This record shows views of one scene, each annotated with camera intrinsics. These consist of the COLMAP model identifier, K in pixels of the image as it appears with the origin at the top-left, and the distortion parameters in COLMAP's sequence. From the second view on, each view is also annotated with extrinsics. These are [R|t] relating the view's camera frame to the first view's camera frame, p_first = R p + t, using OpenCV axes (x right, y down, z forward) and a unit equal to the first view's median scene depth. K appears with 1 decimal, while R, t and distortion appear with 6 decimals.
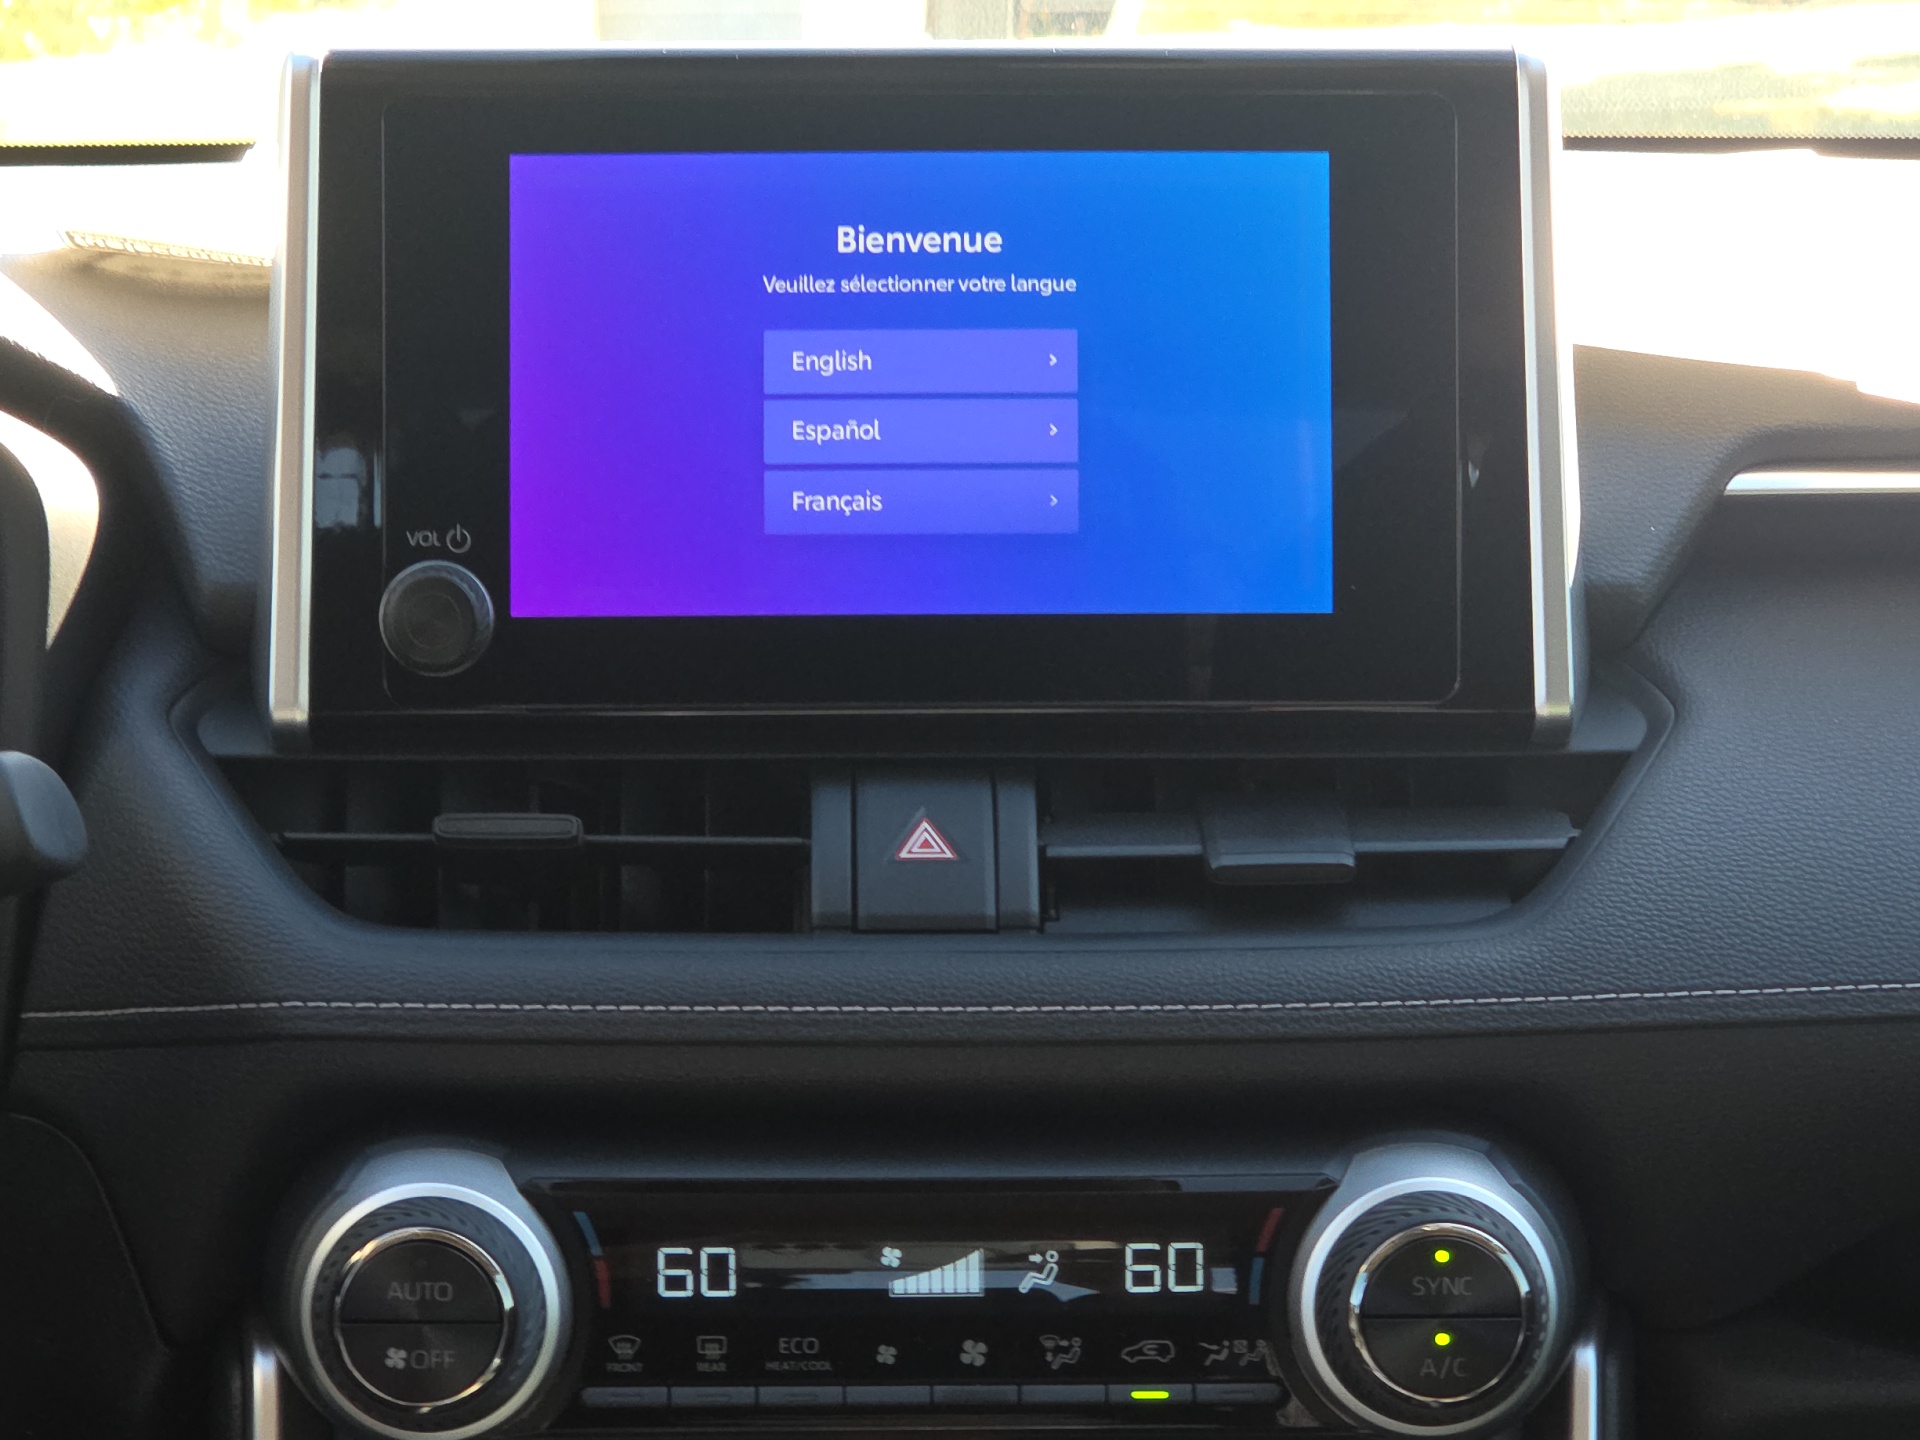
lens RADIAL K [[5569.7, 0, 961.9], [0, 5569.7, 712.3], [0, 0, 1]] dist [-0.367580, 0.000000]
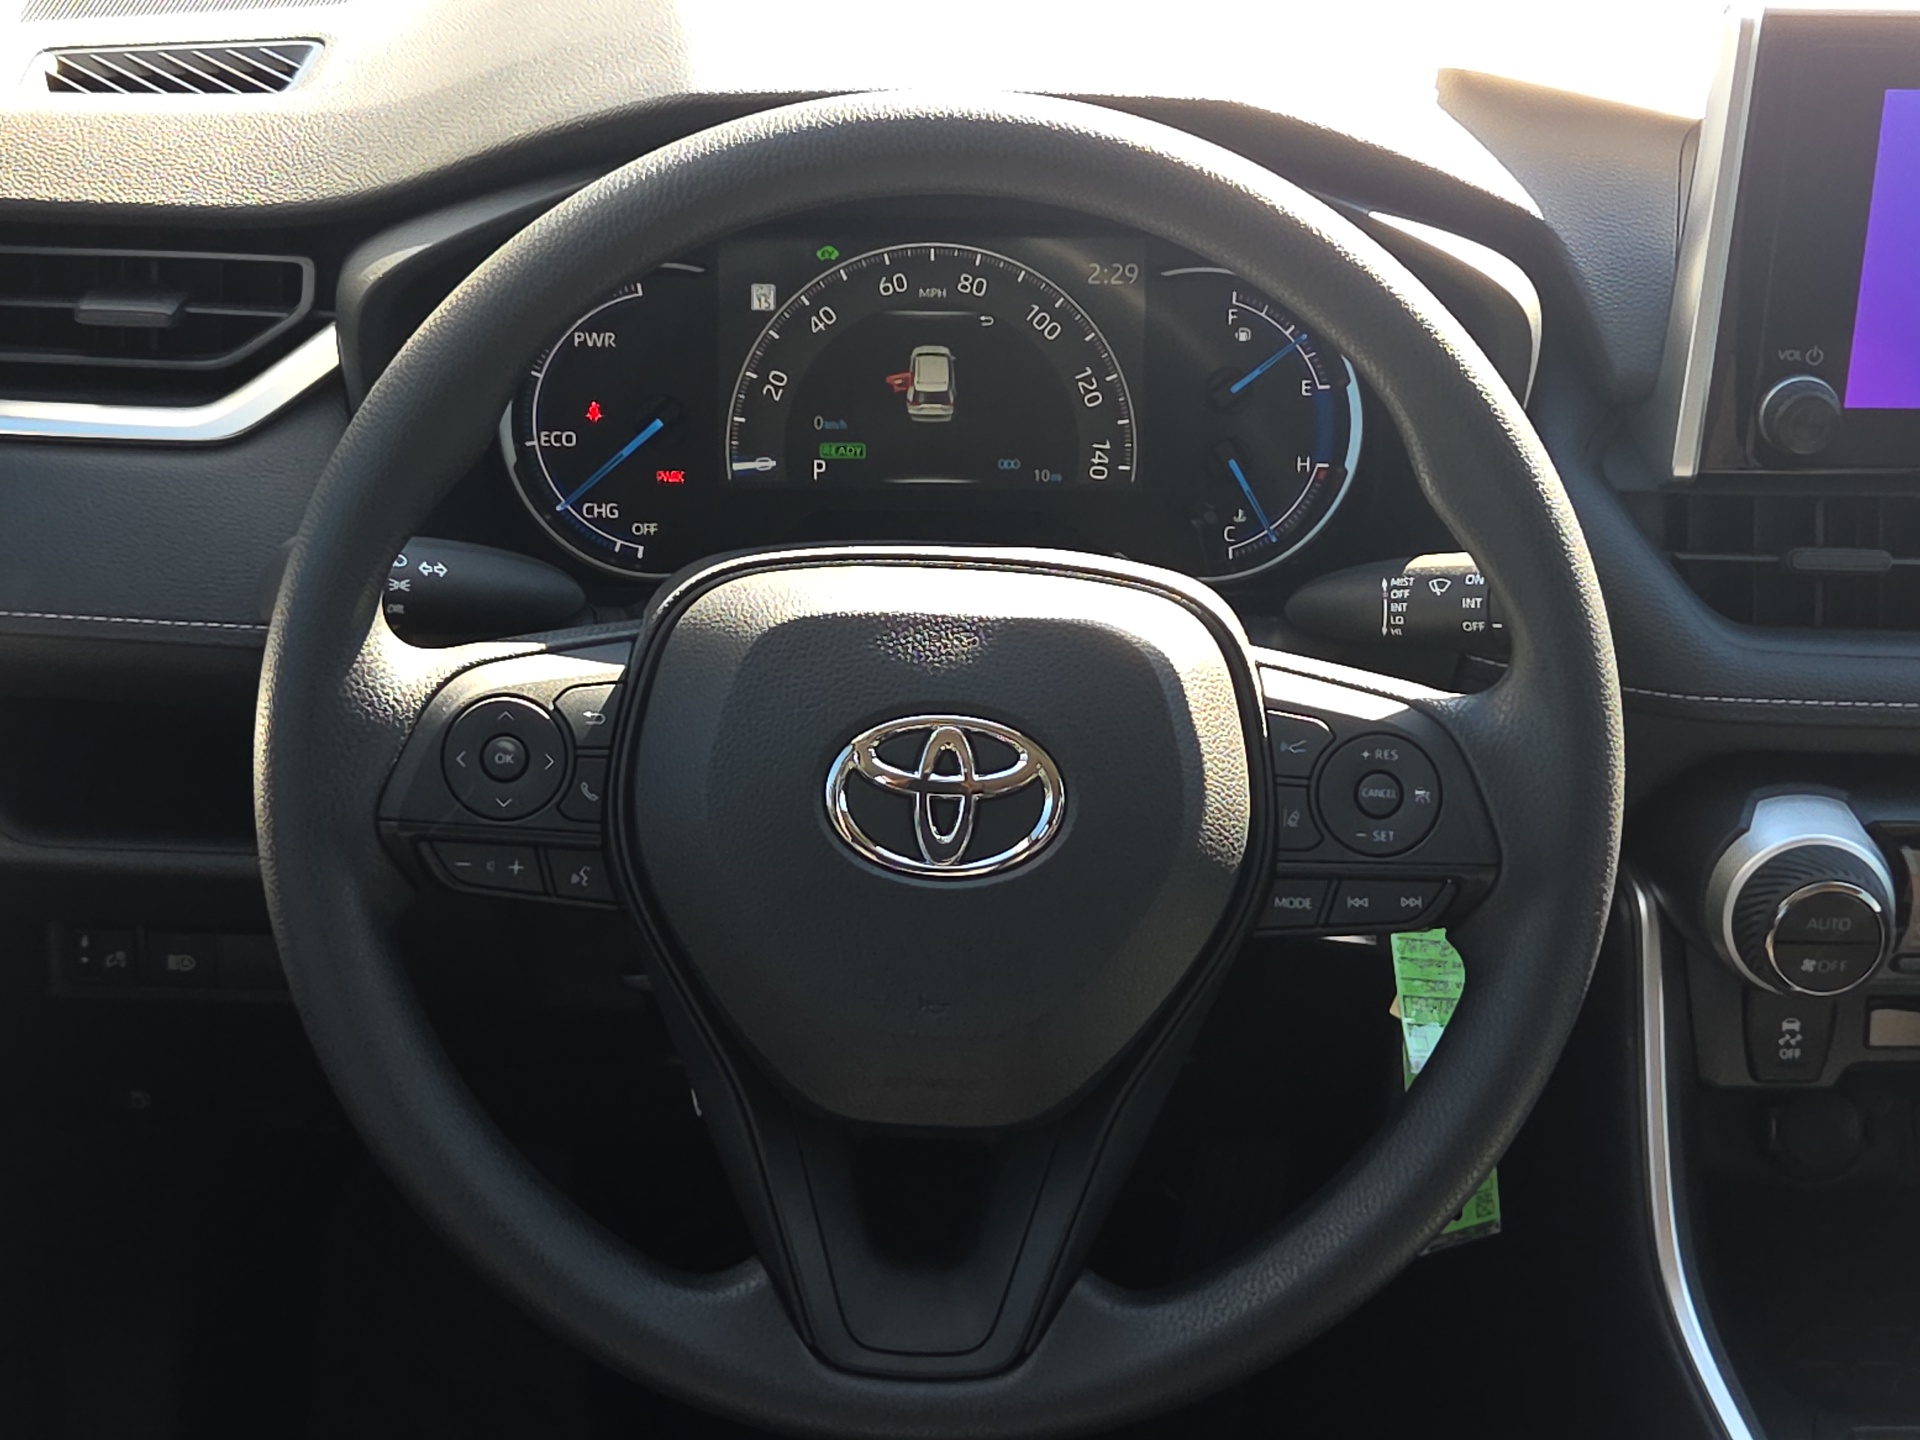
lens RADIAL K [[3336.9, 0, 1002.8], [0, 3336.9, 702.9], [0, 0, 1]] dist [0.120089, 0.000000]
pose [[0.999232, 0.018523, 0.034539, -0.341561], [-0.029131, 0.940573, 0.338340, -0.244167], [-0.026220, -0.339086, 0.940390, 0.162962]]
